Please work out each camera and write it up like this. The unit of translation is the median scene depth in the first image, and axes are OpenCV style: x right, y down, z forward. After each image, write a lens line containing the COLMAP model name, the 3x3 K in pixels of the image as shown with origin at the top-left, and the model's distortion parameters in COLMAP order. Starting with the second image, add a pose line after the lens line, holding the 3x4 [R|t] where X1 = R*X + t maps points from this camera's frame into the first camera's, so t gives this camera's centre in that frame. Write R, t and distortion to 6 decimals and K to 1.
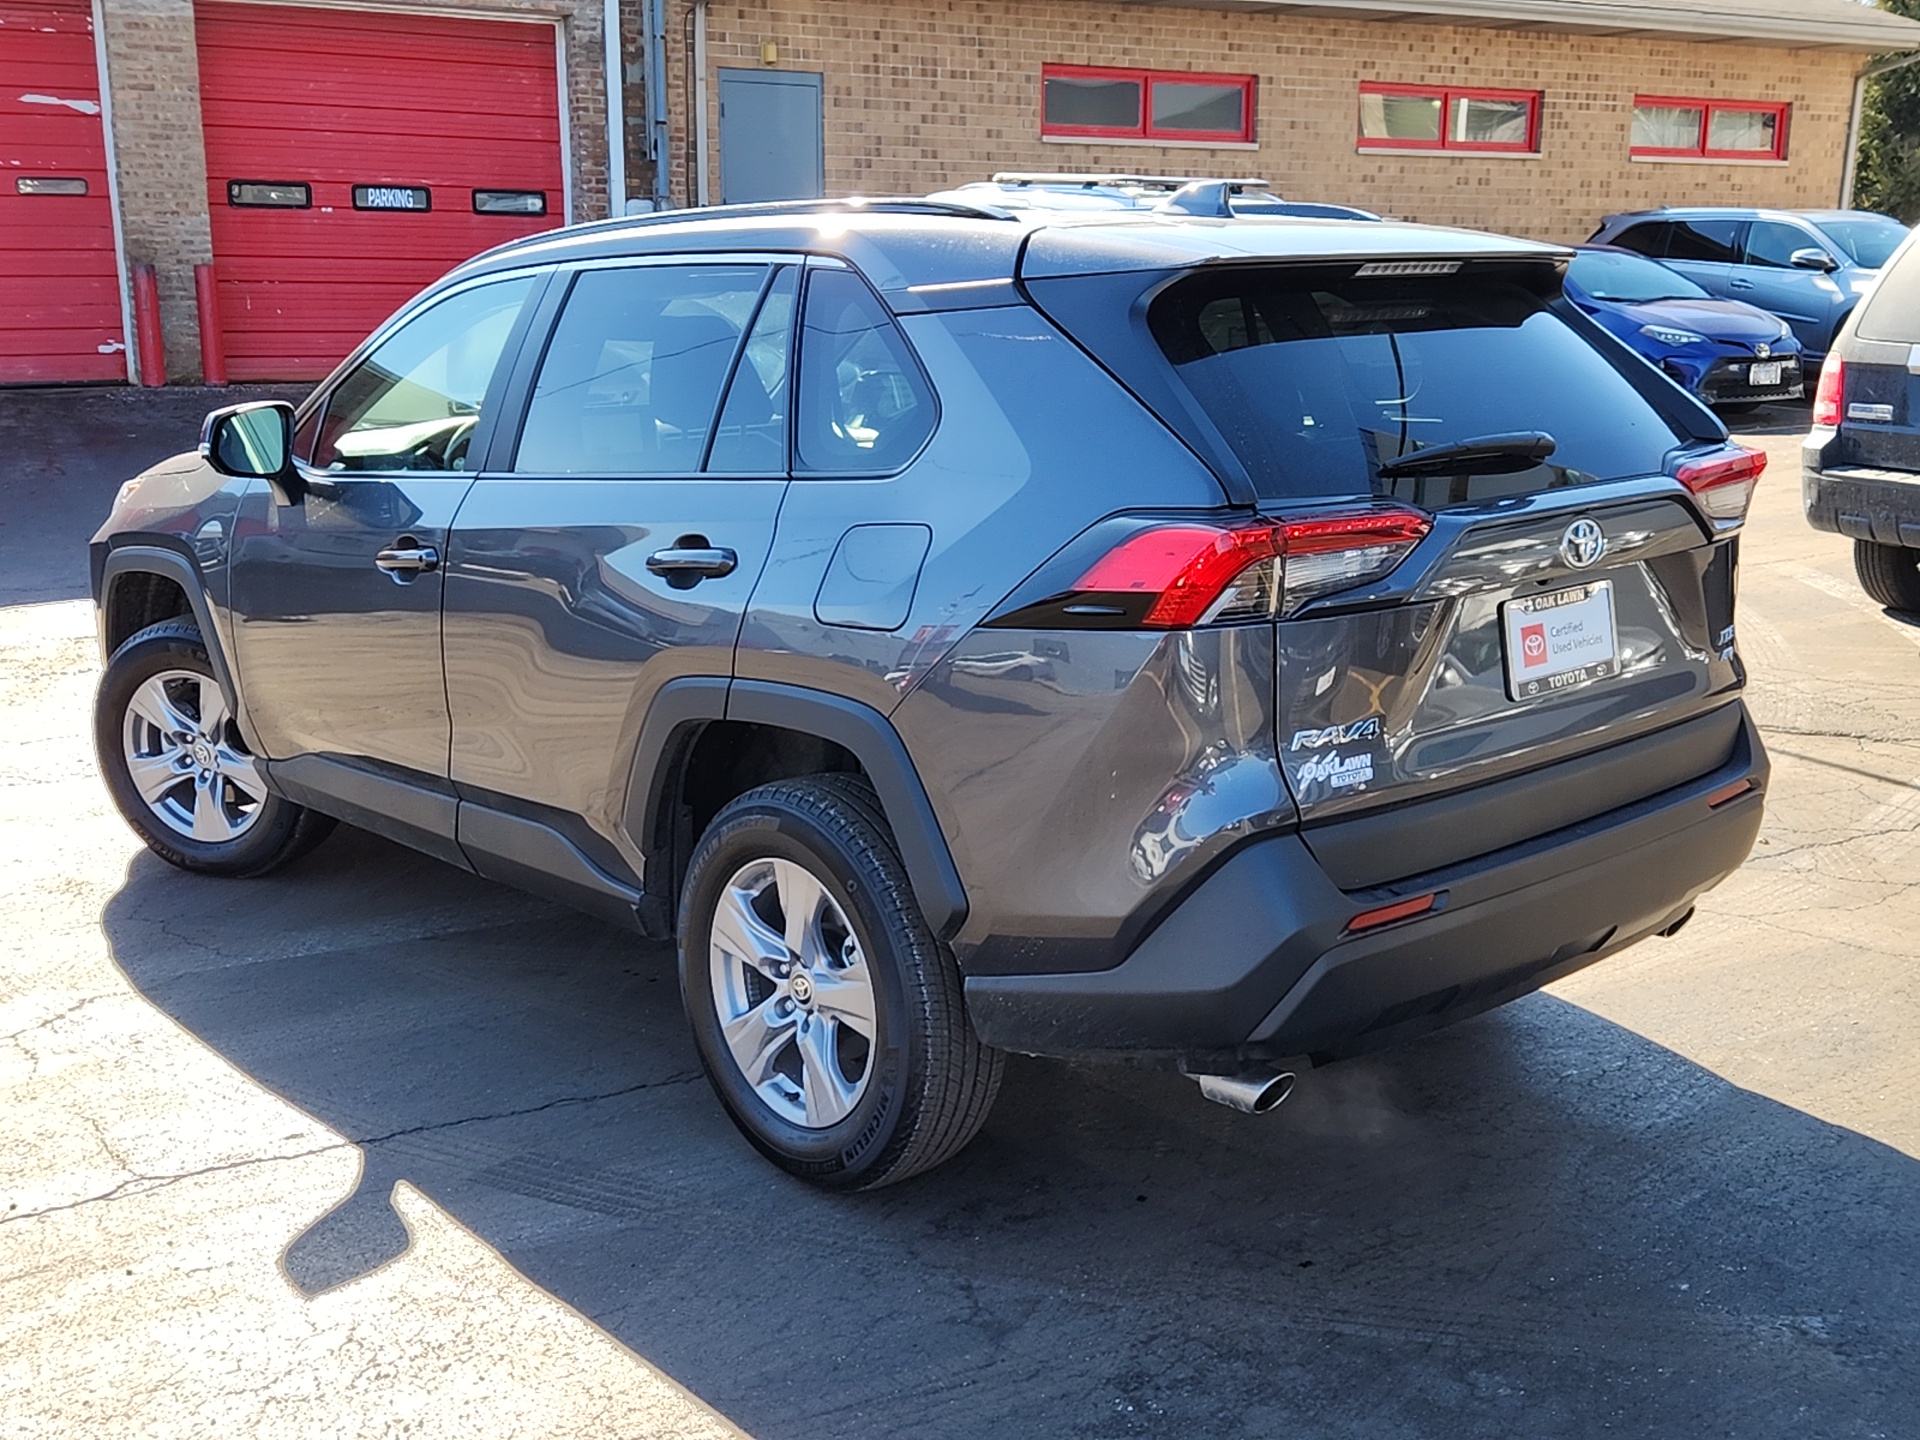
lens RADIAL K [[1960.4, 0, 984.0], [0, 1960.4, 743.7], [0, 0, 1]] dist [0.043085, -0.039672]
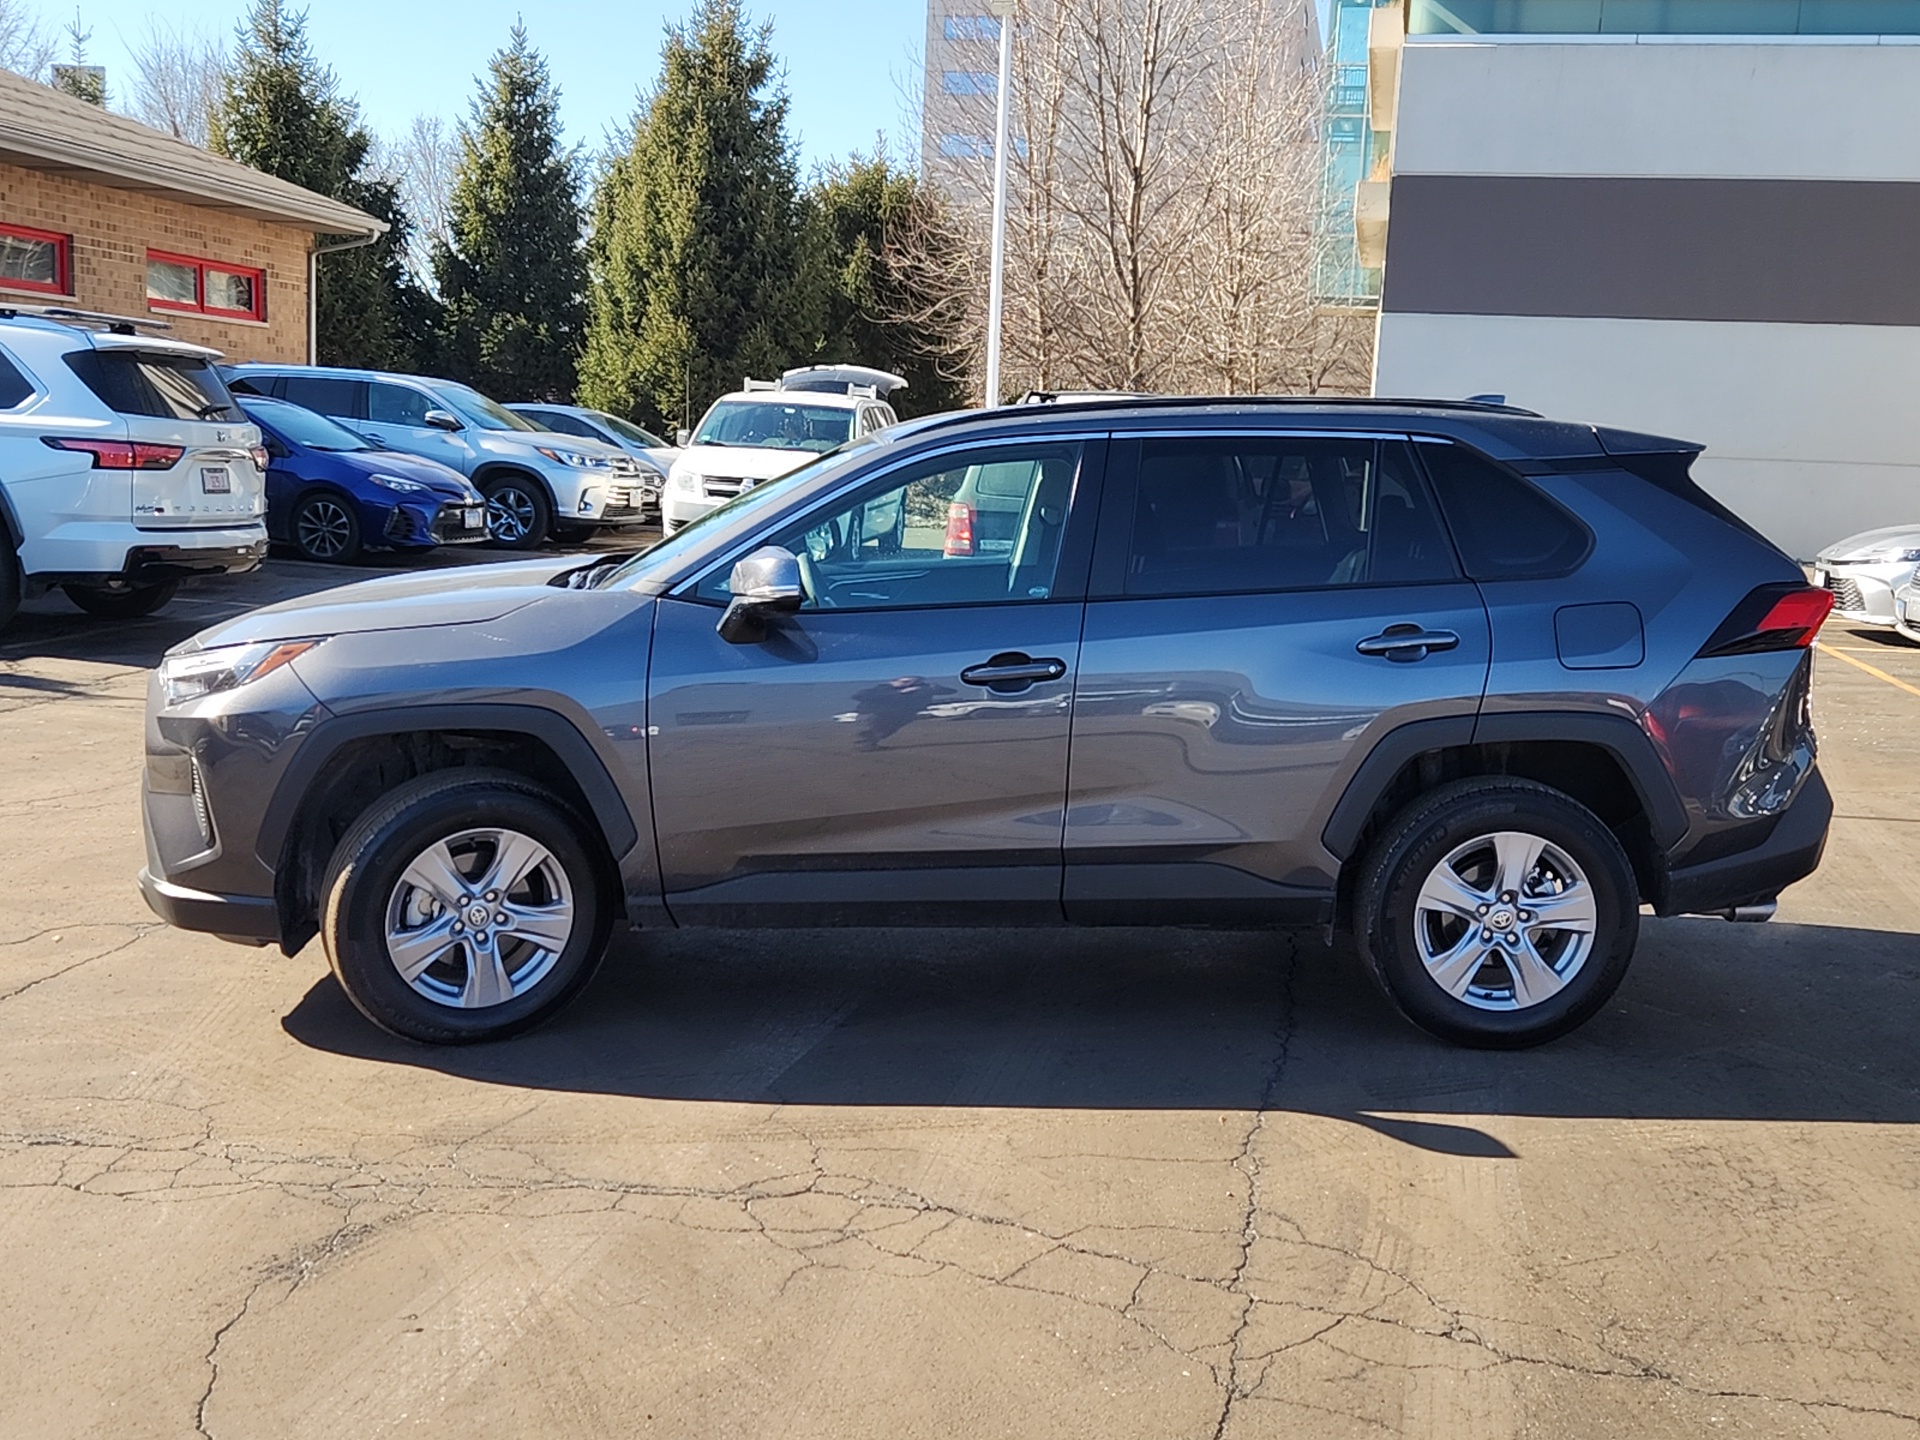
lens RADIAL K [[1960.4, 0, 984.0], [0, 1960.4, 743.7], [0, 0, 1]] dist [0.043085, -0.039672]
pose [[0.646366, -0.088989, 0.757820, -0.195094], [0.143523, 0.989628, -0.006205, -0.007280], [-0.749408, 0.112775, 0.652434, 0.040713]]
